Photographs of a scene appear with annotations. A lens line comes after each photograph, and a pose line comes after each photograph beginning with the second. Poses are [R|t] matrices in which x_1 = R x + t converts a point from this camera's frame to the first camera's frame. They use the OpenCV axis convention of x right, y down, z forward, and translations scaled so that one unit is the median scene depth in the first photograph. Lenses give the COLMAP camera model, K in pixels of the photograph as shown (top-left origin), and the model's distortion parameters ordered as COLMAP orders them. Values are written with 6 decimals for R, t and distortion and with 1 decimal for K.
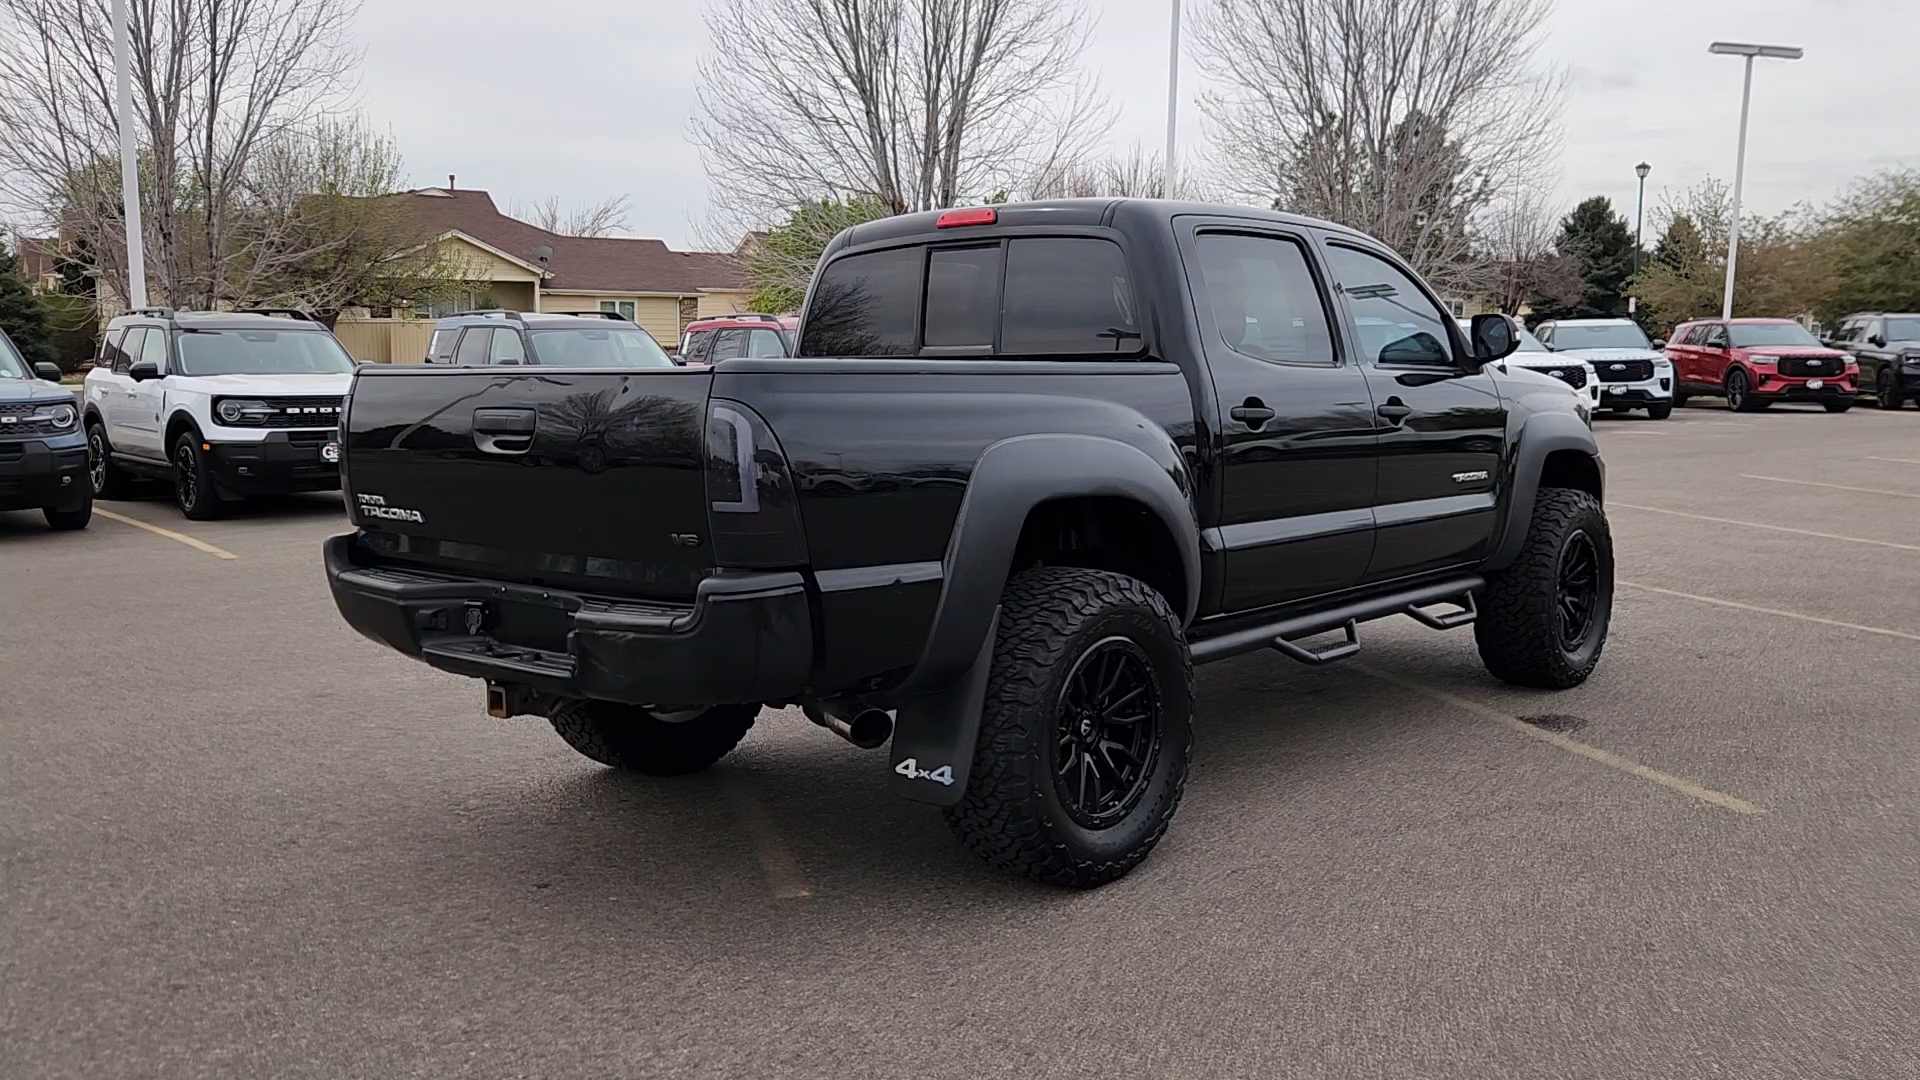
lens RADIAL K [[1629.3, 0, 949.3], [0, 1629.3, 543.2], [0, 0, 1]] dist [0.036893, -0.021481]
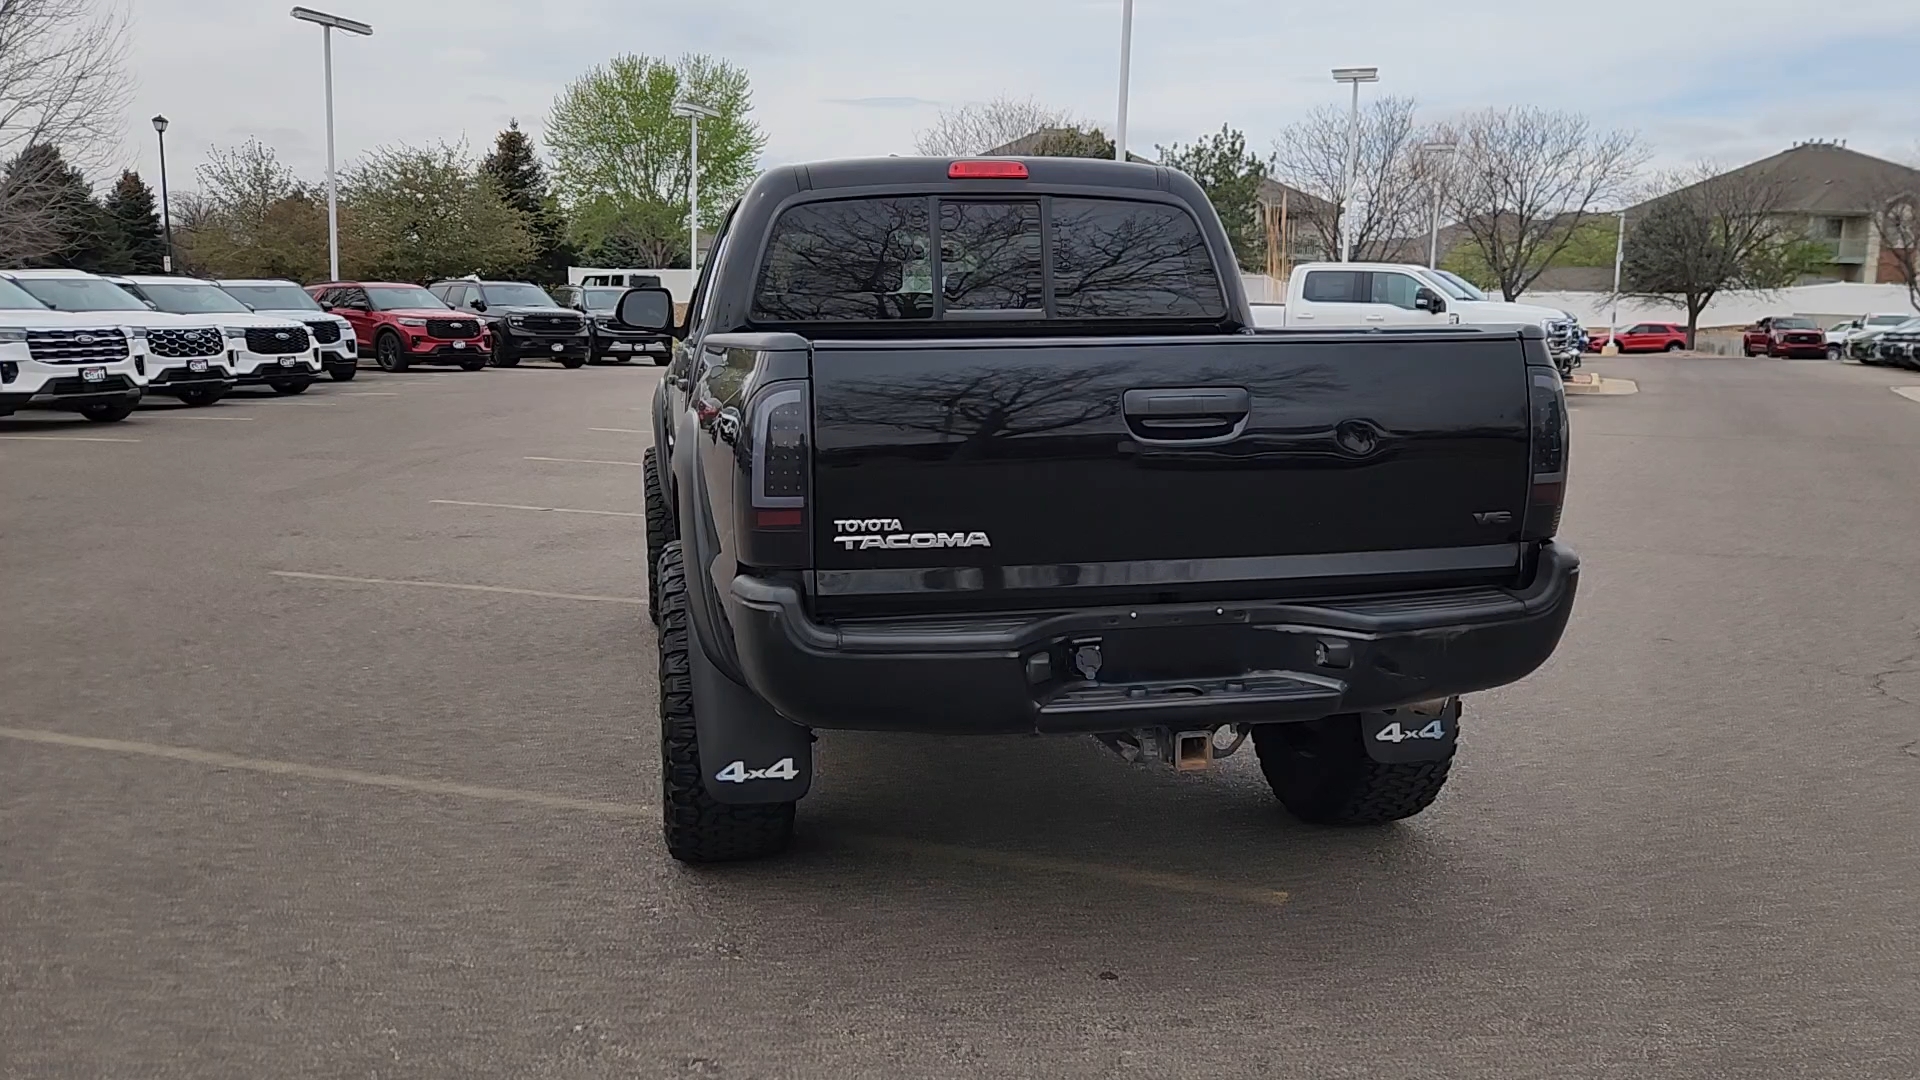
lens RADIAL K [[1629.3, 0, 953.1], [0, 1629.3, 538.4], [0, 0, 1]] dist [0.036893, -0.021481]
pose [[0.613089, -0.103485, 0.783207, -0.132128], [0.087365, 0.994184, 0.062973, -0.009292], [-0.785168, 0.029817, 0.618564, 0.080290]]
